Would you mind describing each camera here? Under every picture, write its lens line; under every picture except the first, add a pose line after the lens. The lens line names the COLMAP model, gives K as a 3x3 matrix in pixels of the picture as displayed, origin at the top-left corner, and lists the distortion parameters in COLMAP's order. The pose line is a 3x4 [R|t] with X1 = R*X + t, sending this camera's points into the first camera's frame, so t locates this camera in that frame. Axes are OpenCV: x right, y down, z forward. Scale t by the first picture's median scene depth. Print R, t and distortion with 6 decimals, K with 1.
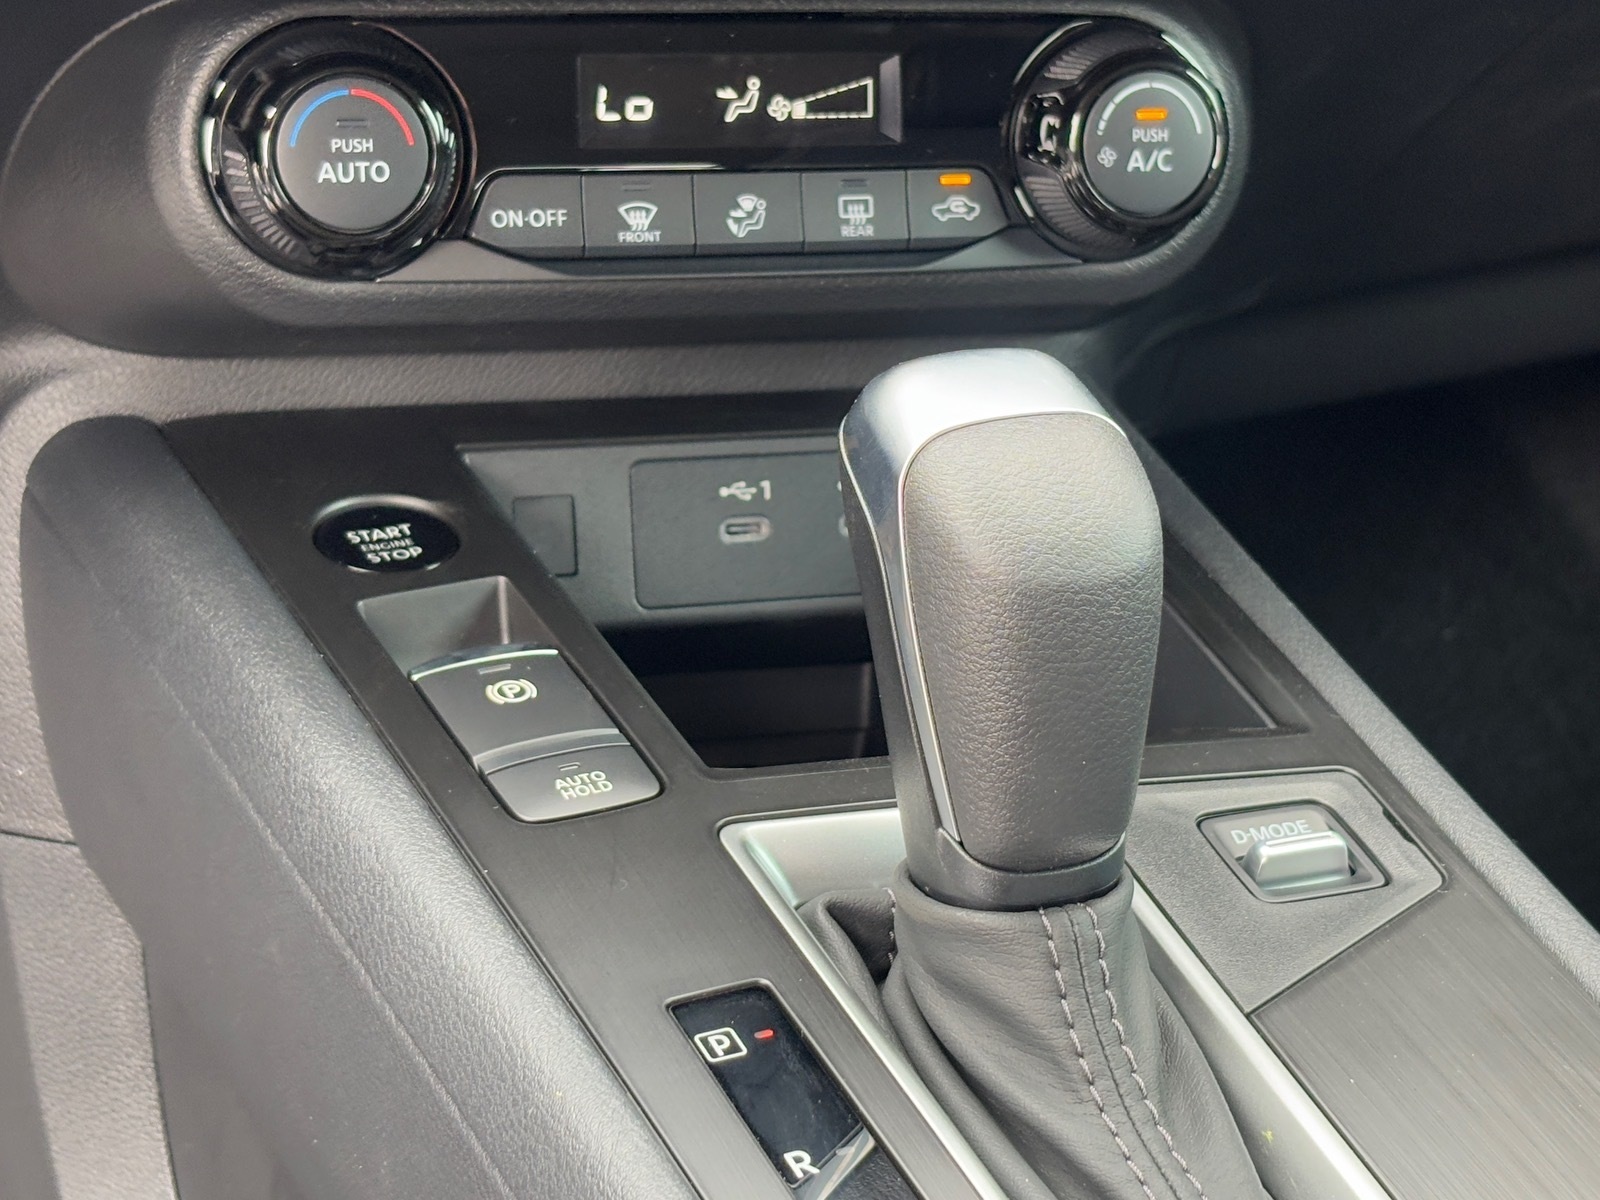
lens RADIAL K [[3047.2, 0, 803.9], [0, 3047.2, 610.7], [0, 0, 1]] dist [0.208872, 0.000000]
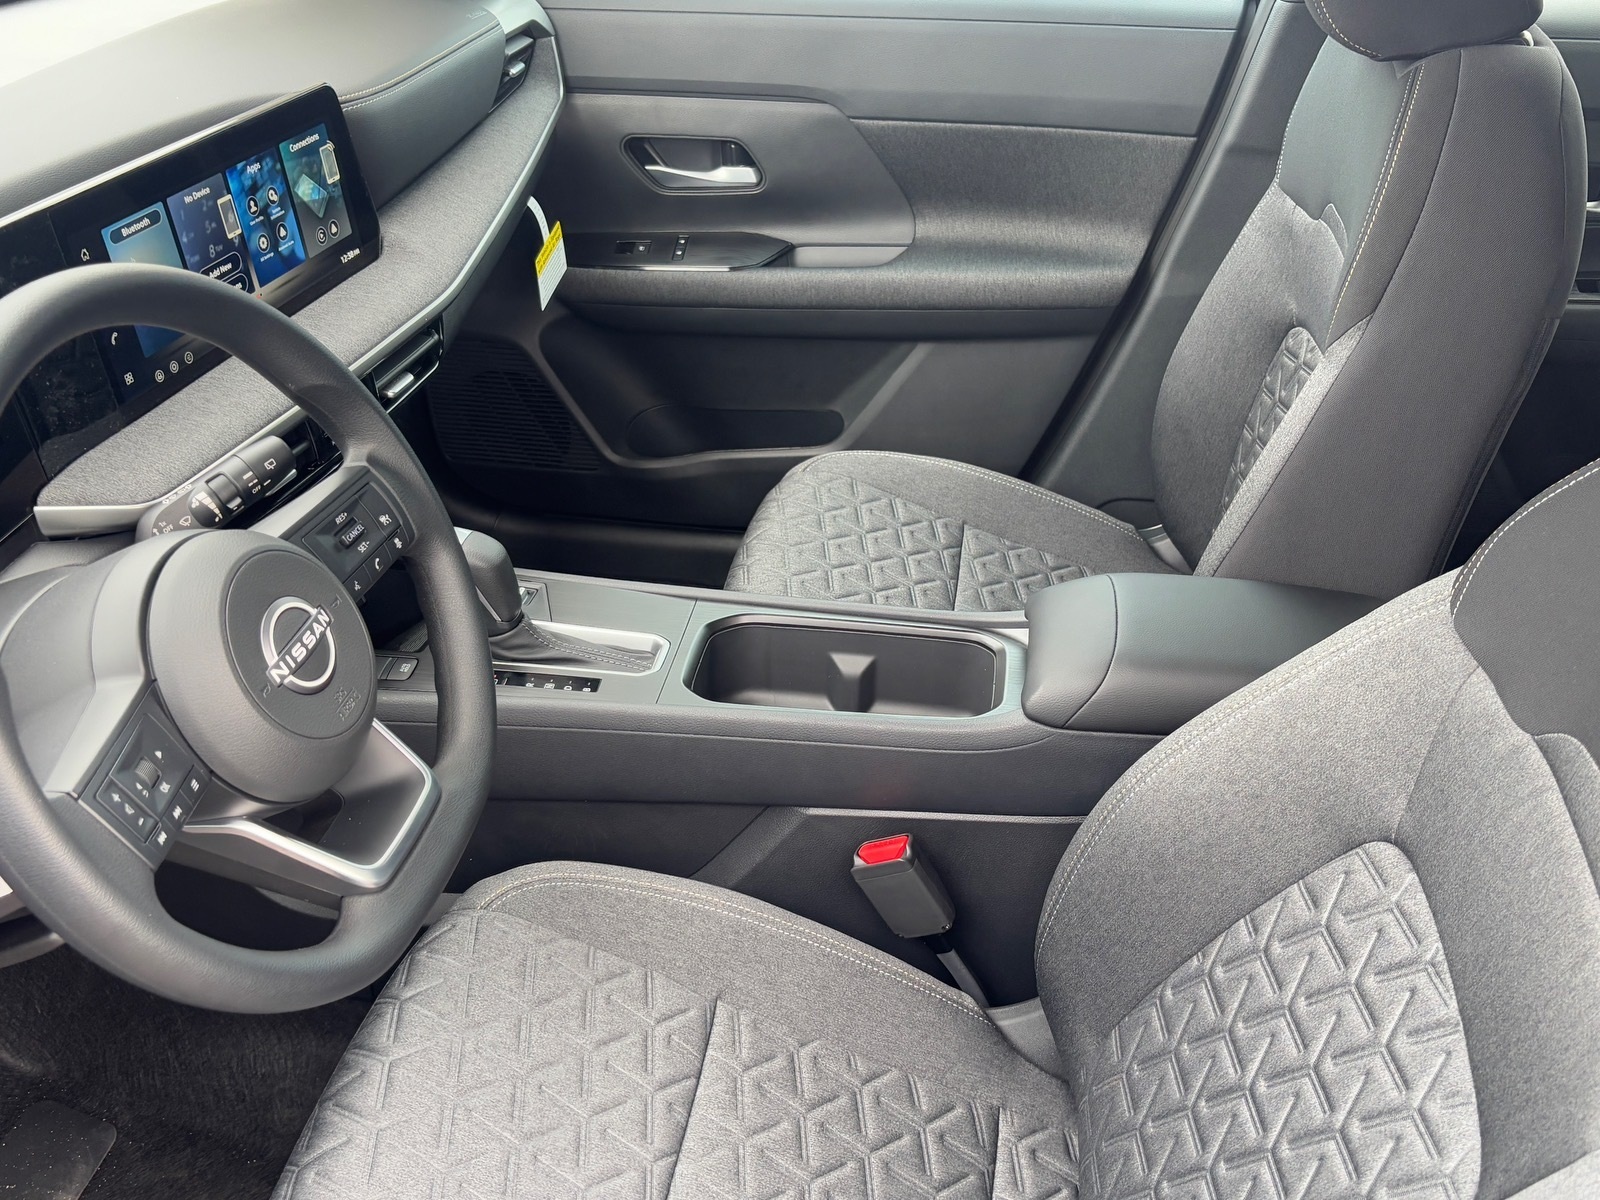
lens RADIAL K [[1523.2, 0, 801.8], [0, 1523.2, 620.4], [0, 0, 1]] dist [0.013200, 0.000000]
pose [[0.547928, -0.539409, 0.639385, -1.023391], [0.471893, 0.830419, 0.296178, -0.344605], [-0.690719, 0.139437, 0.709553, -0.861021]]
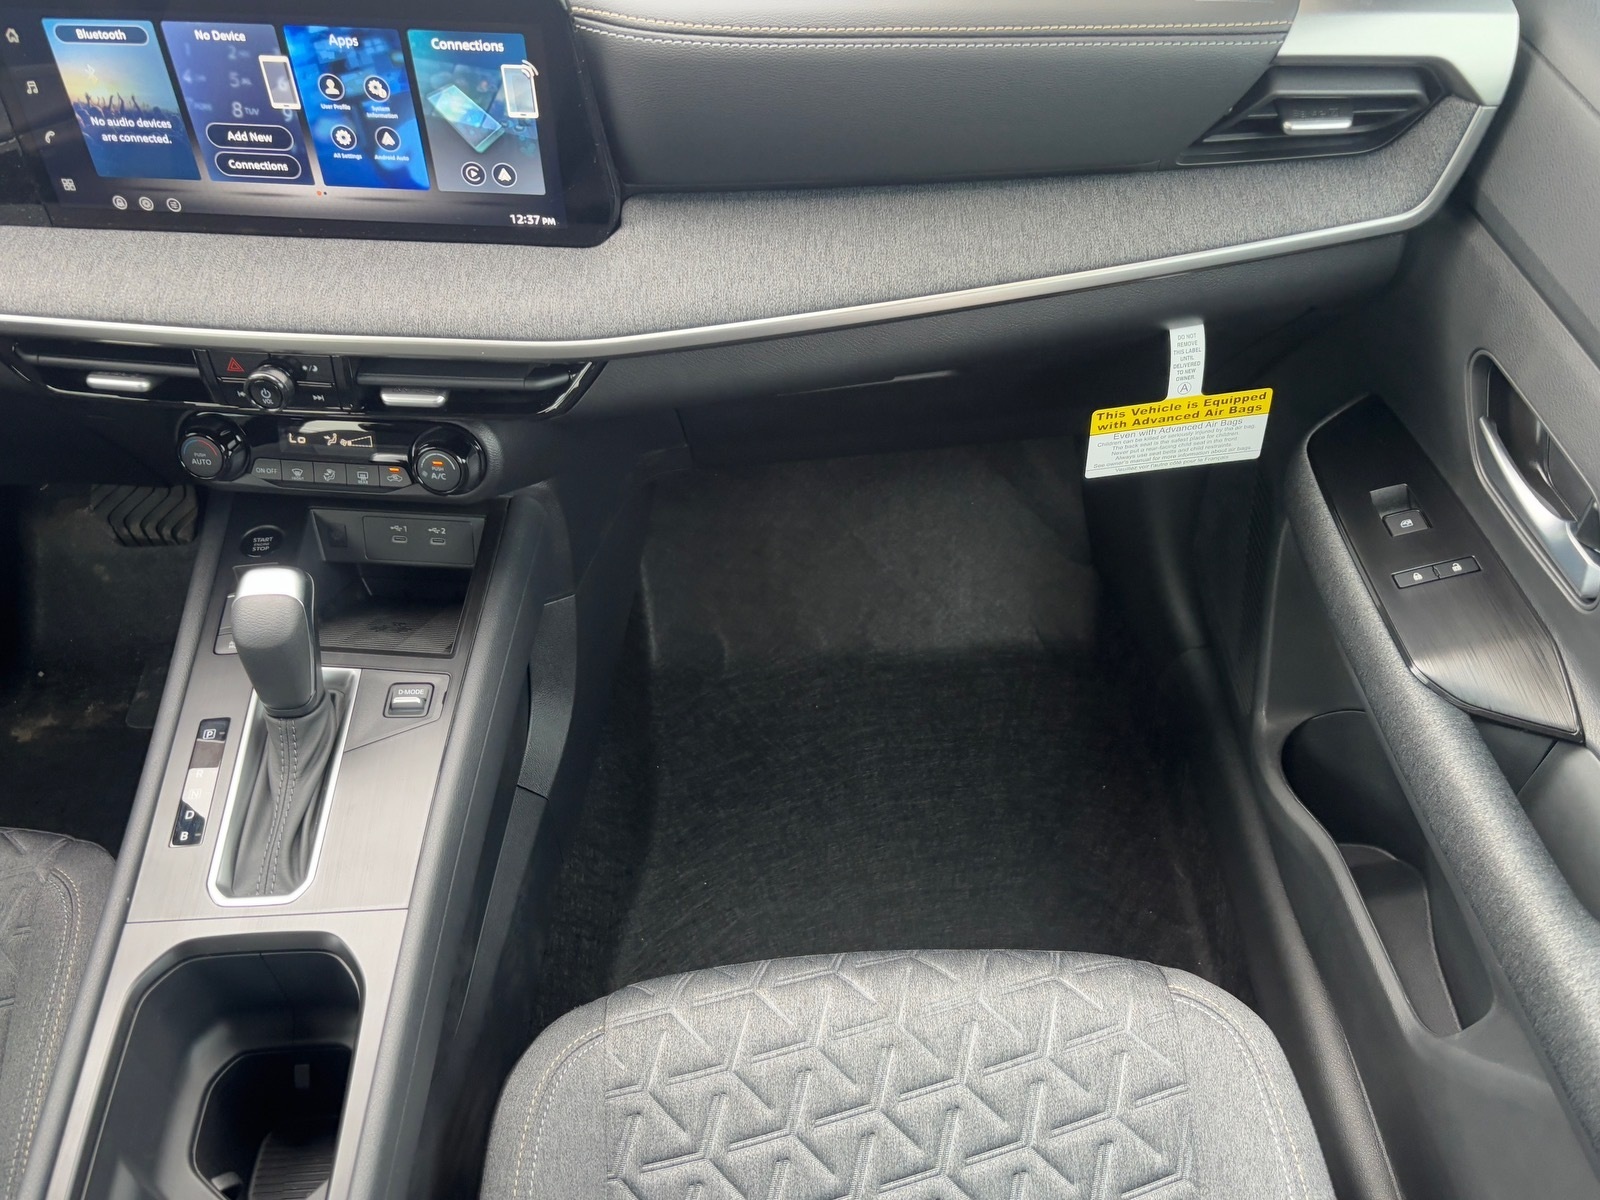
lens RADIAL K [[1350.0, 0, 800.6], [0, 1350.0, 616.3], [0, 0, 1]] dist [0.008748, 0.001609]
pose [[0.923417, 0.199934, -0.327608, 0.992284], [-0.097636, 0.947888, 0.303276, -0.490842], [0.371171, -0.248064, 0.894816, -0.178456]]
